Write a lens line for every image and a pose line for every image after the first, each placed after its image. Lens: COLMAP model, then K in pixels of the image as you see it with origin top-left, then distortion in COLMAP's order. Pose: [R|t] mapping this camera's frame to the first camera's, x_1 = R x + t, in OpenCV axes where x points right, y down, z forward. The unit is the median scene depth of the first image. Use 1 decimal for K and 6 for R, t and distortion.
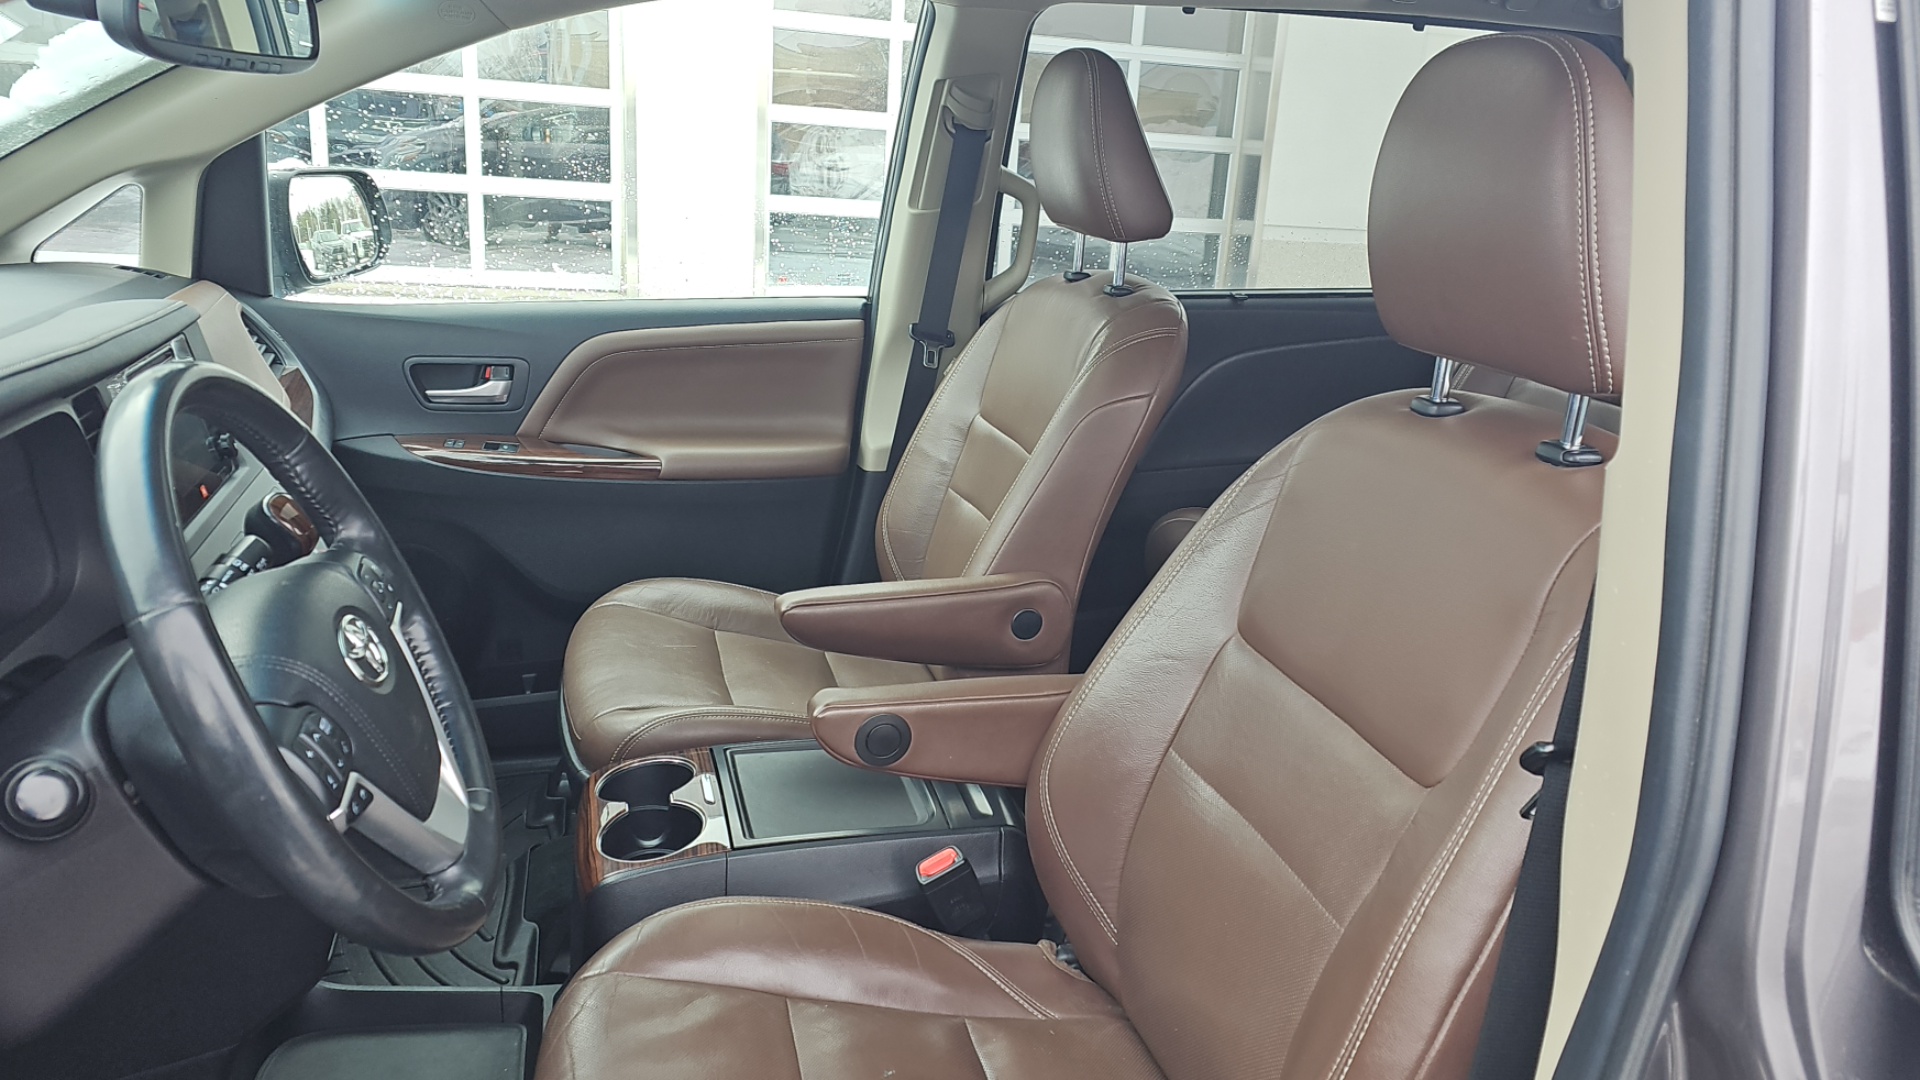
lens RADIAL K [[1361.9, 0, 957.7], [0, 1361.9, 551.4], [0, 0, 1]] dist [0.079371, -0.058796]
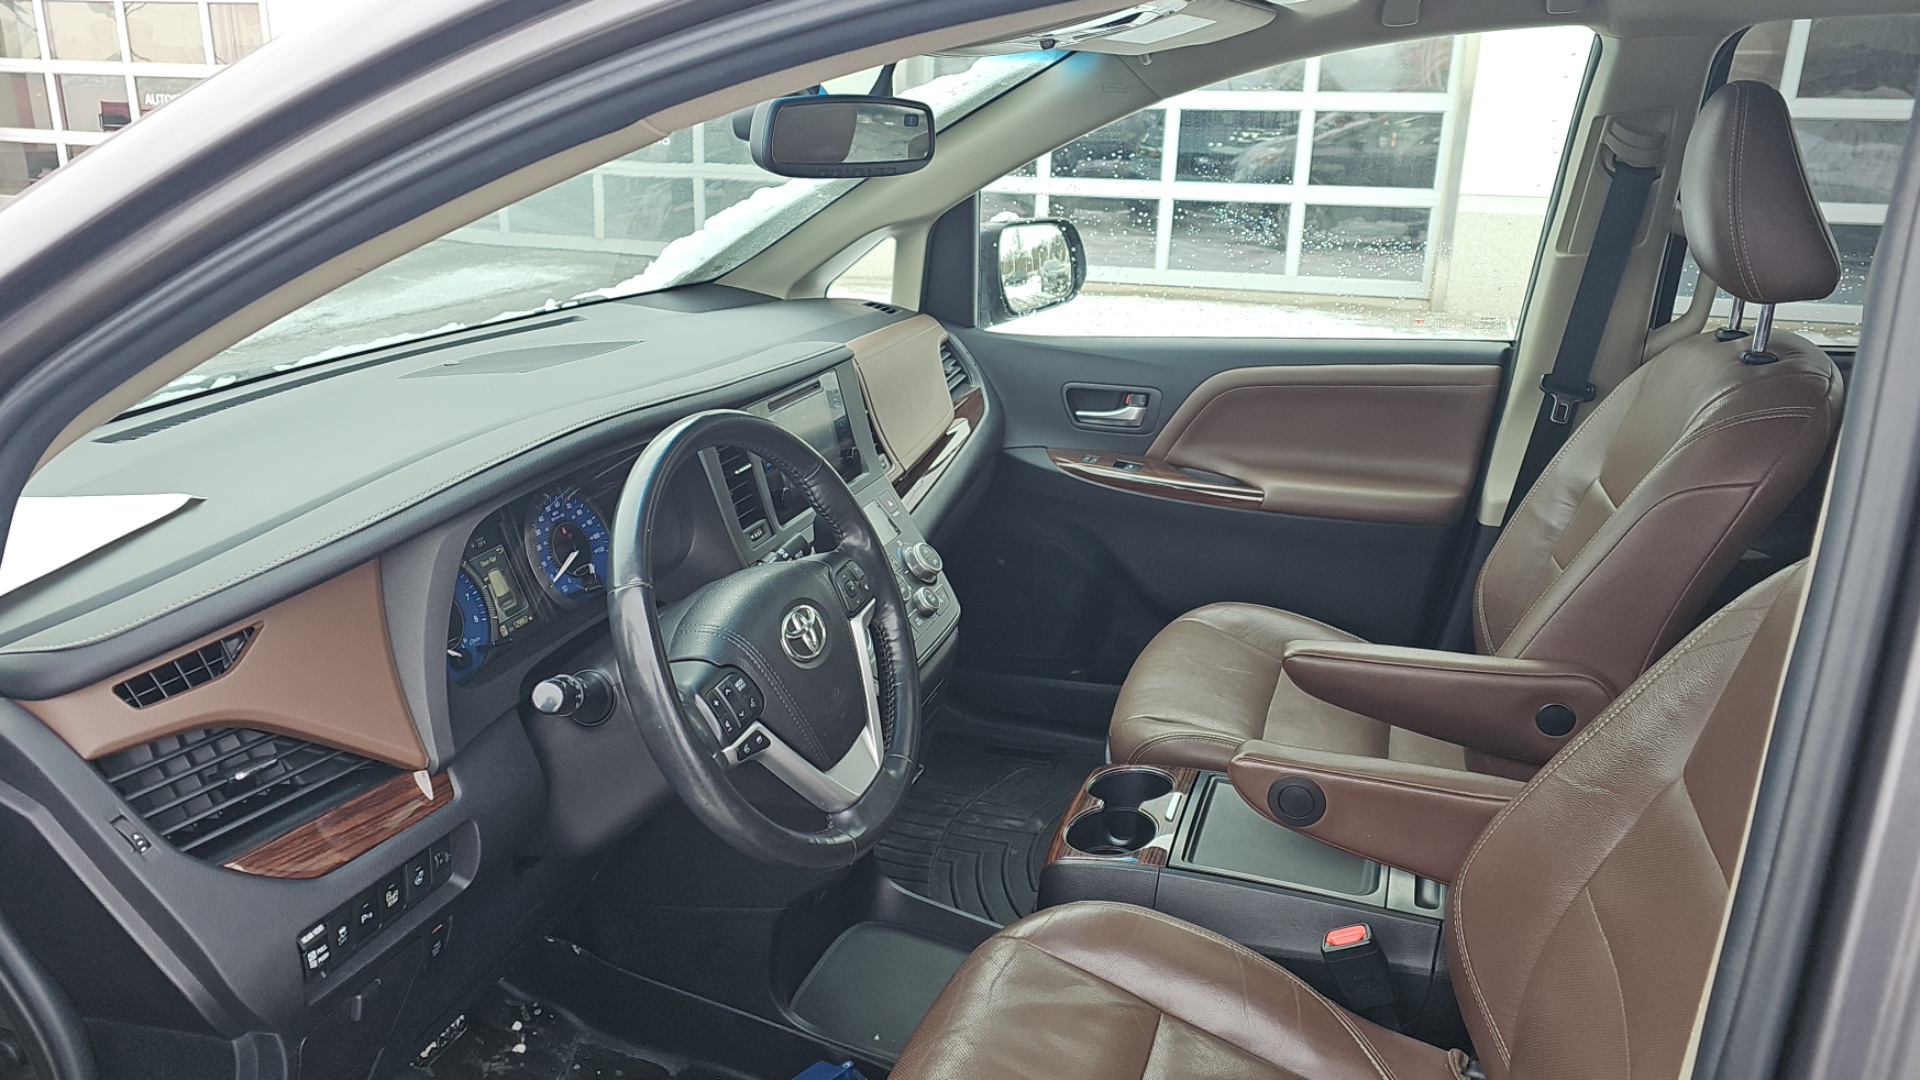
lens RADIAL K [[1368.9, 0, 942.7], [0, 1368.9, 538.7], [0, 0, 1]] dist [0.093520, -0.094564]
pose [[0.815200, 0.127590, -0.564952, 0.188012], [-0.129998, 0.990853, 0.036195, -0.038137], [0.564402, 0.043936, 0.824330, -0.007714]]
